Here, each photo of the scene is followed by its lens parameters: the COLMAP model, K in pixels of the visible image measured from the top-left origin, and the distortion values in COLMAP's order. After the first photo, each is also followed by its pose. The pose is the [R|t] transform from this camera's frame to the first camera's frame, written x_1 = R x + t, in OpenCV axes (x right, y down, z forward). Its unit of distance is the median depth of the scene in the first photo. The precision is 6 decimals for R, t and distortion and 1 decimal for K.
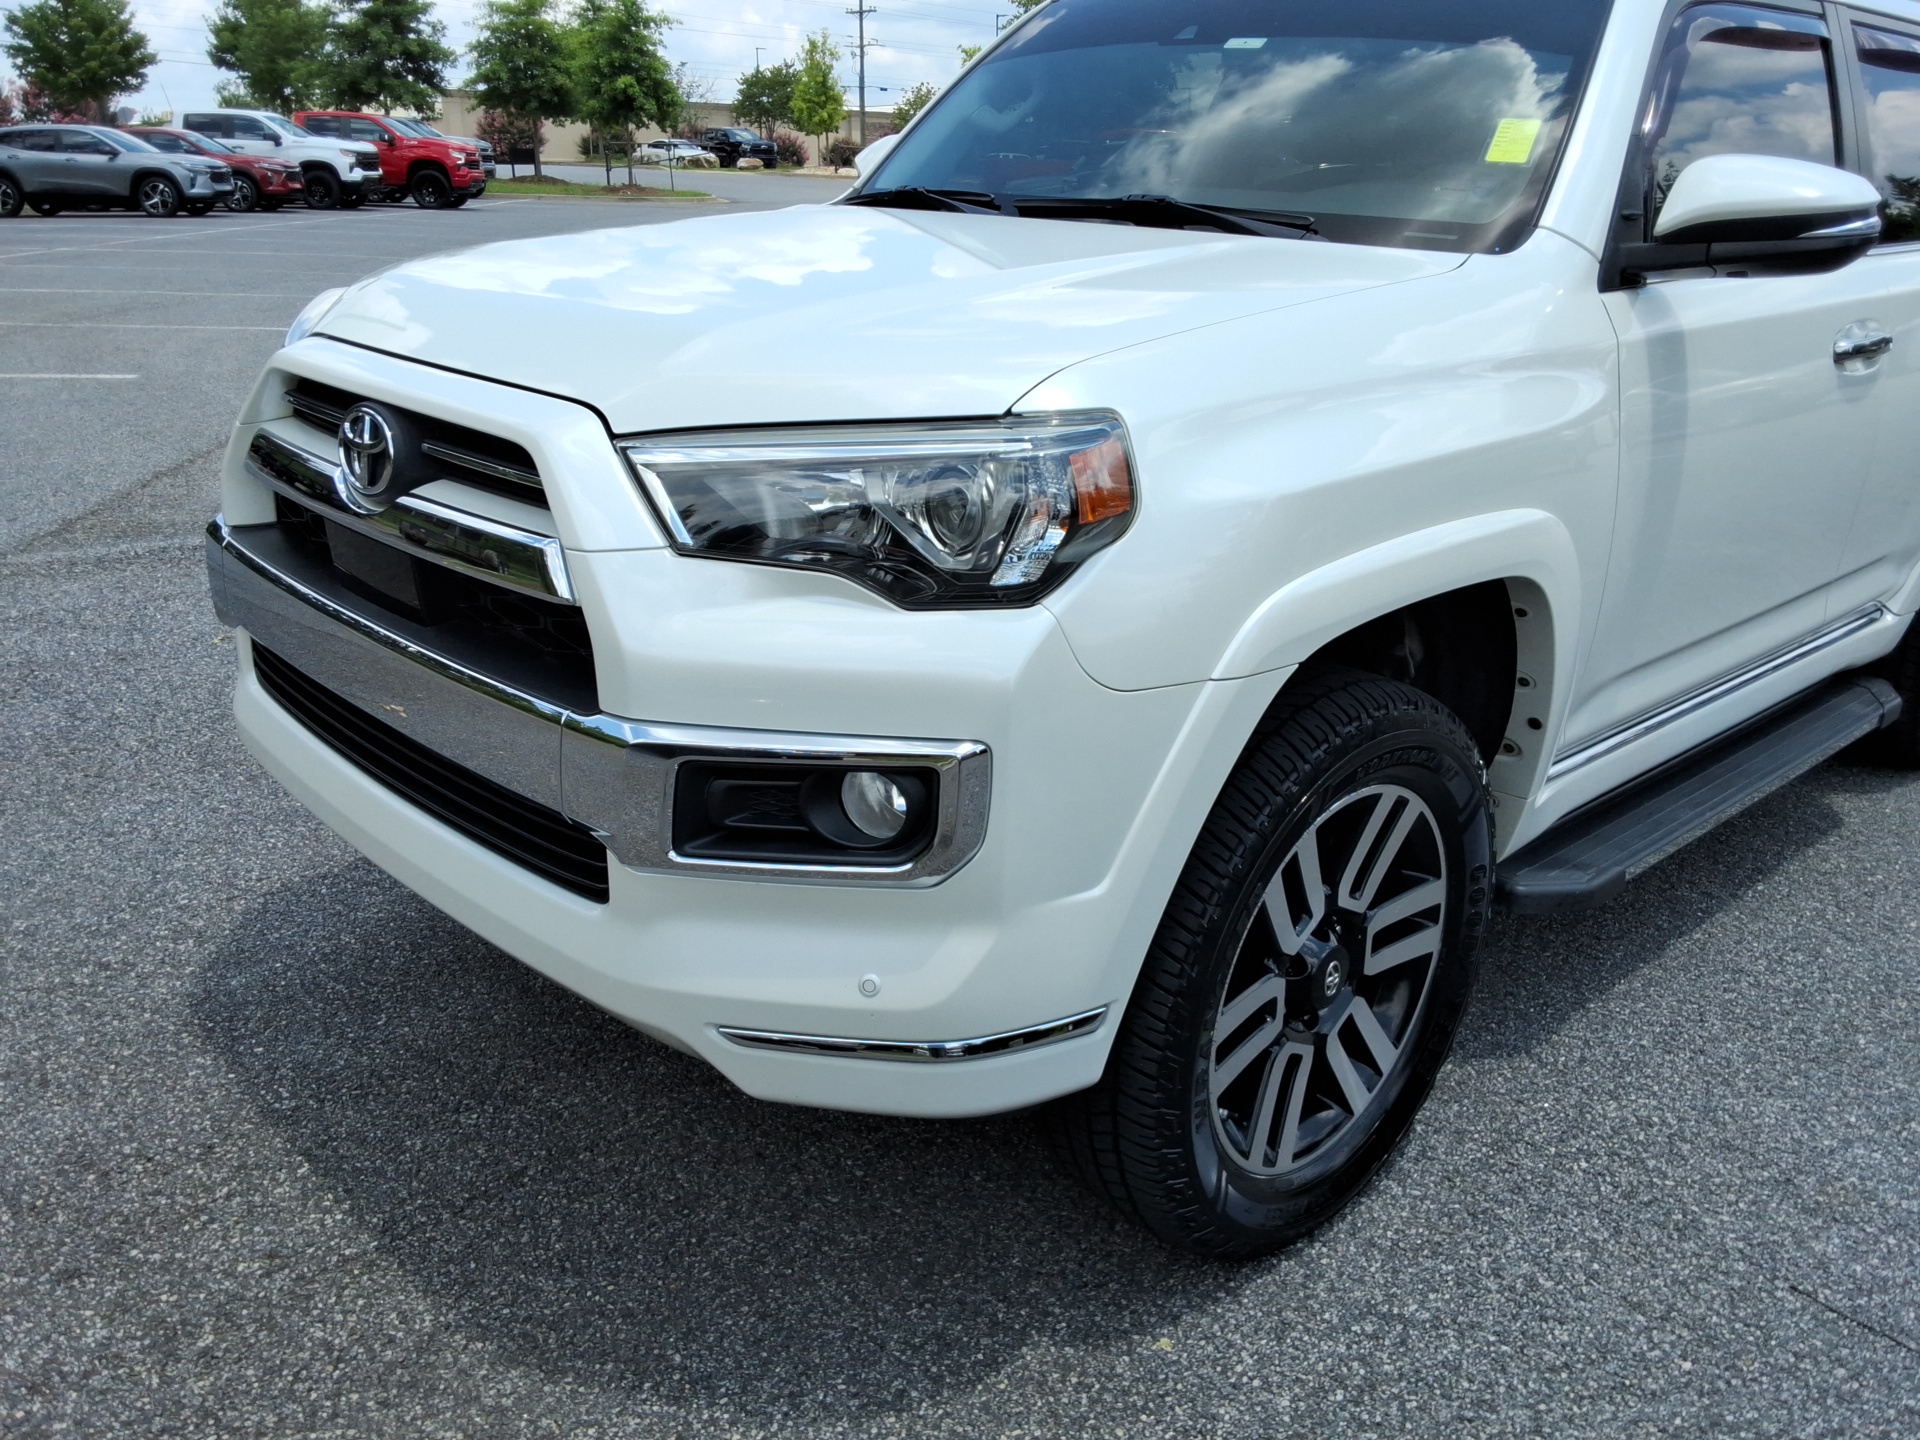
lens RADIAL K [[1557.1, 0, 972.5], [0, 1557.1, 702.5], [0, 0, 1]] dist [0.111514, -0.180019]
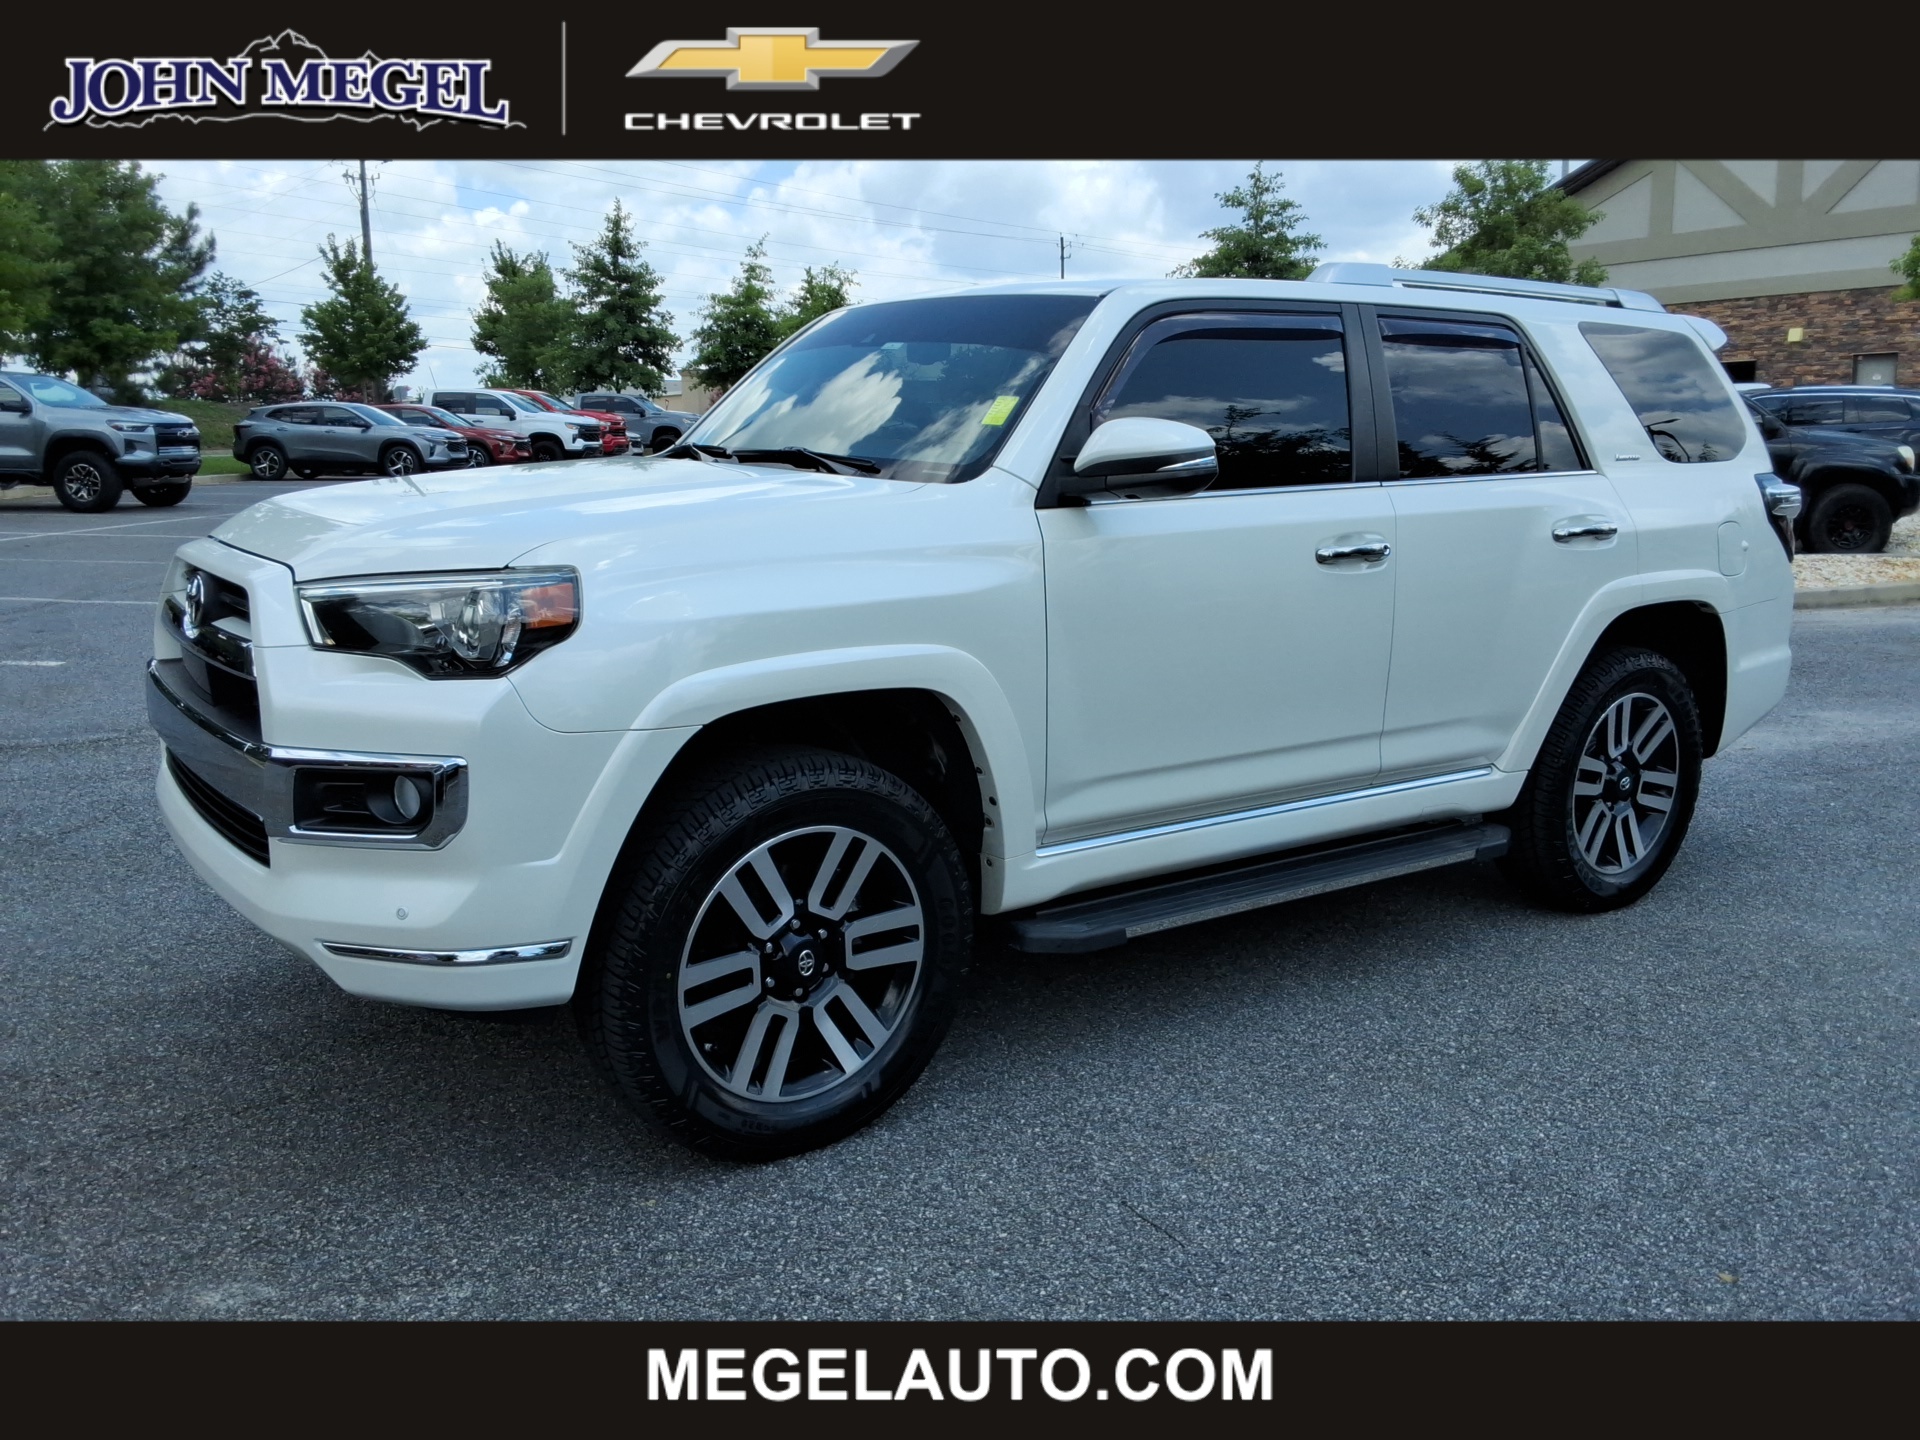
lens RADIAL K [[1557.1, 0, 975.8], [0, 1557.1, 700.2], [0, 0, 1]] dist [0.111514, -0.180019]
pose [[0.991382, 0.010223, -0.130607, 0.465667], [-0.030539, 0.987519, -0.154514, 0.125960], [0.127397, 0.157171, 0.979320, -0.354688]]
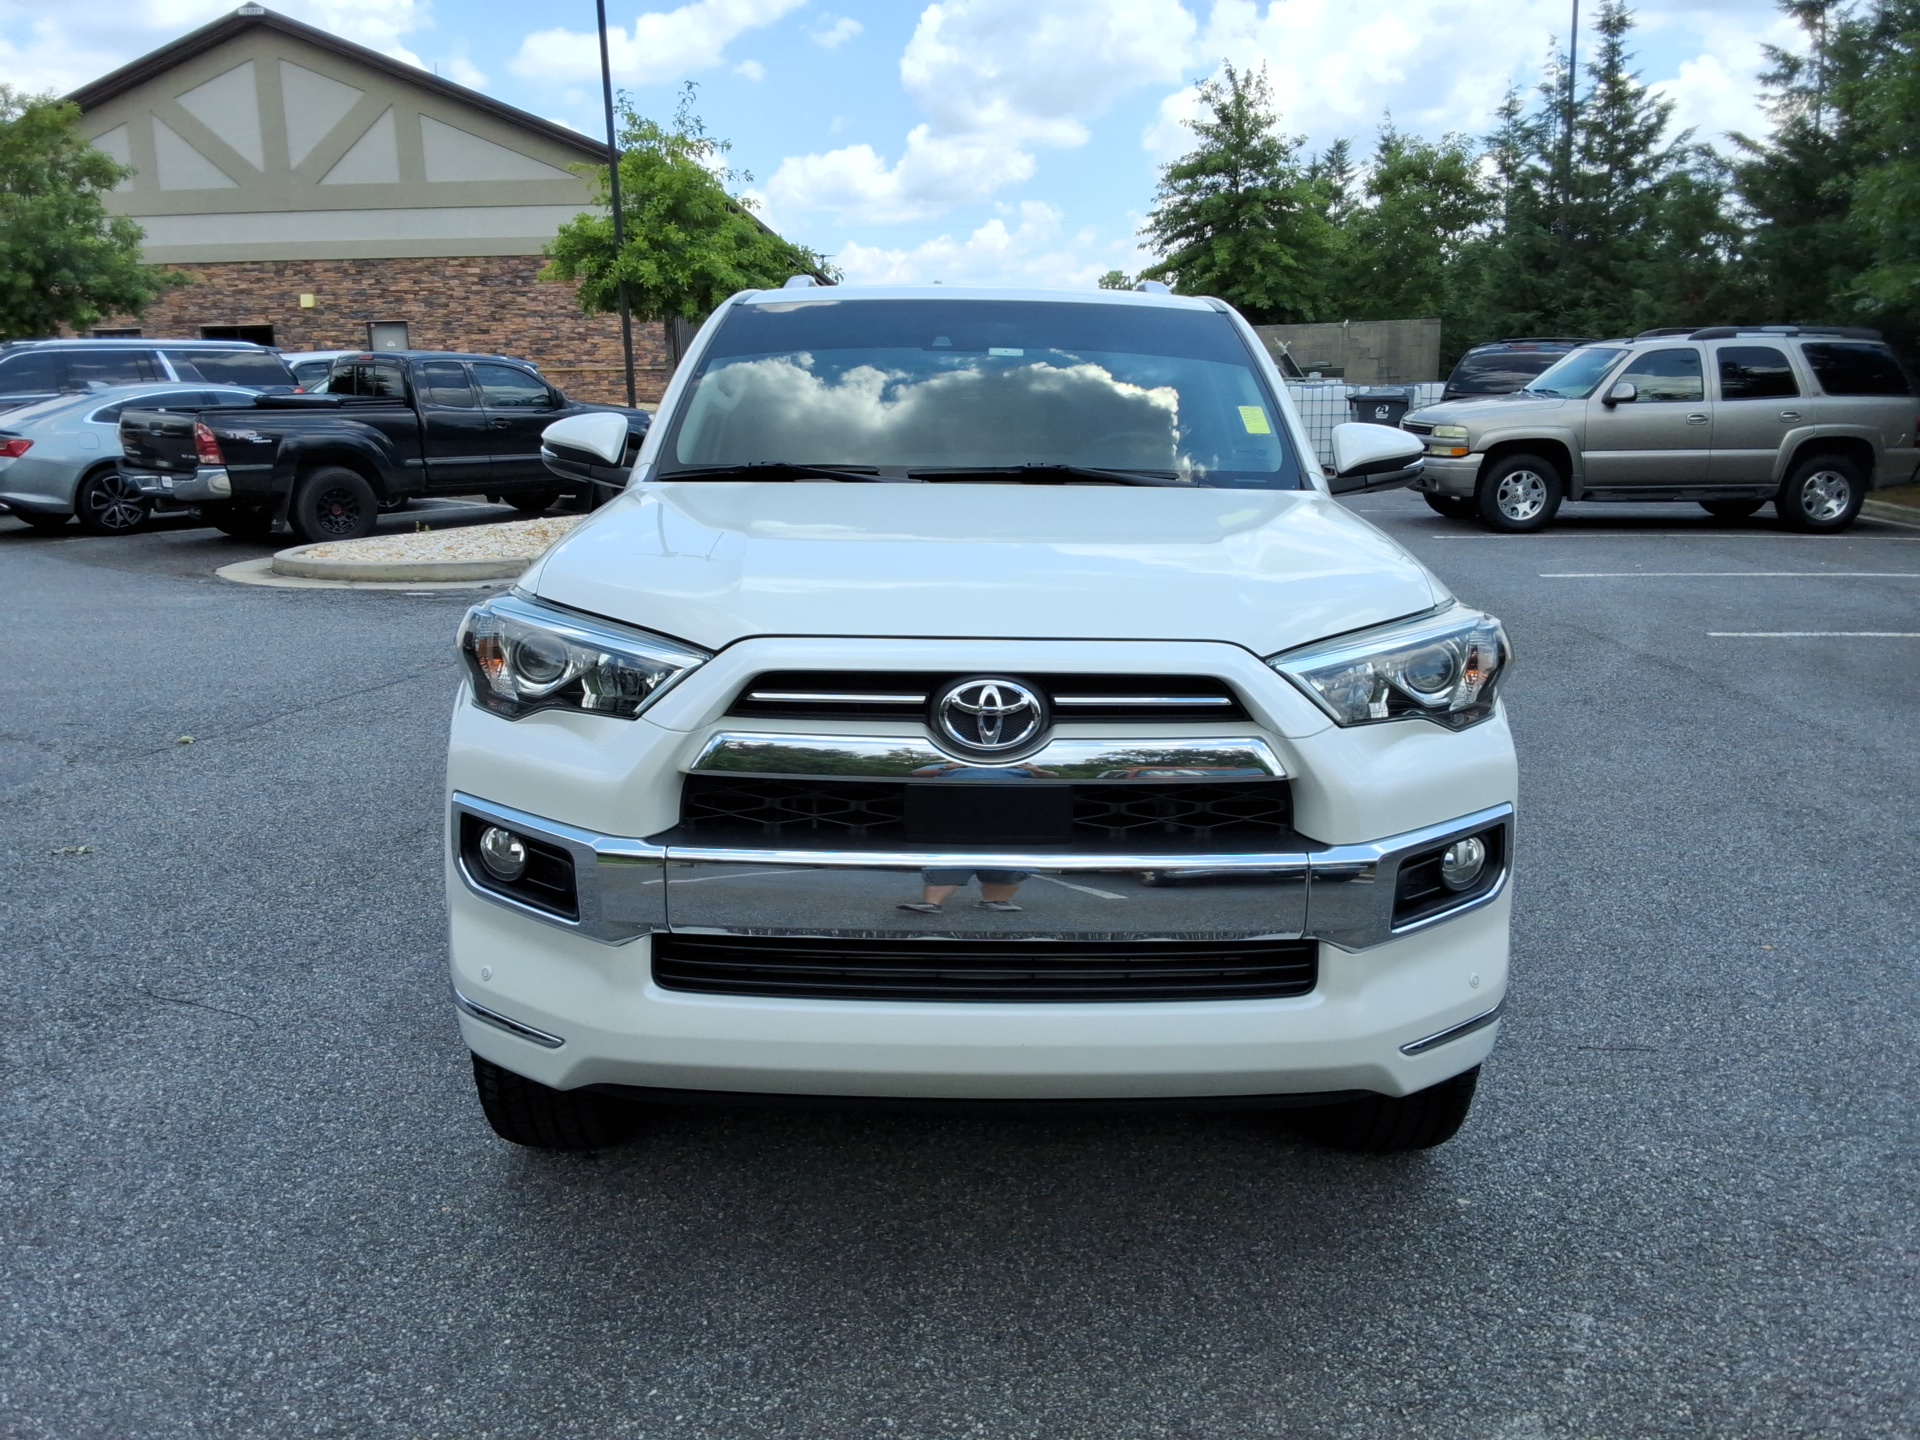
lens RADIAL K [[1557.1, 0, 974.7], [0, 1557.1, 704.7], [0, 0, 1]] dist [0.111514, -0.180019]
pose [[0.685488, -0.166982, 0.708677, -0.911623], [0.252403, 0.967487, -0.016180, -0.111907], [-0.682934, 0.189963, 0.705348, 0.125724]]
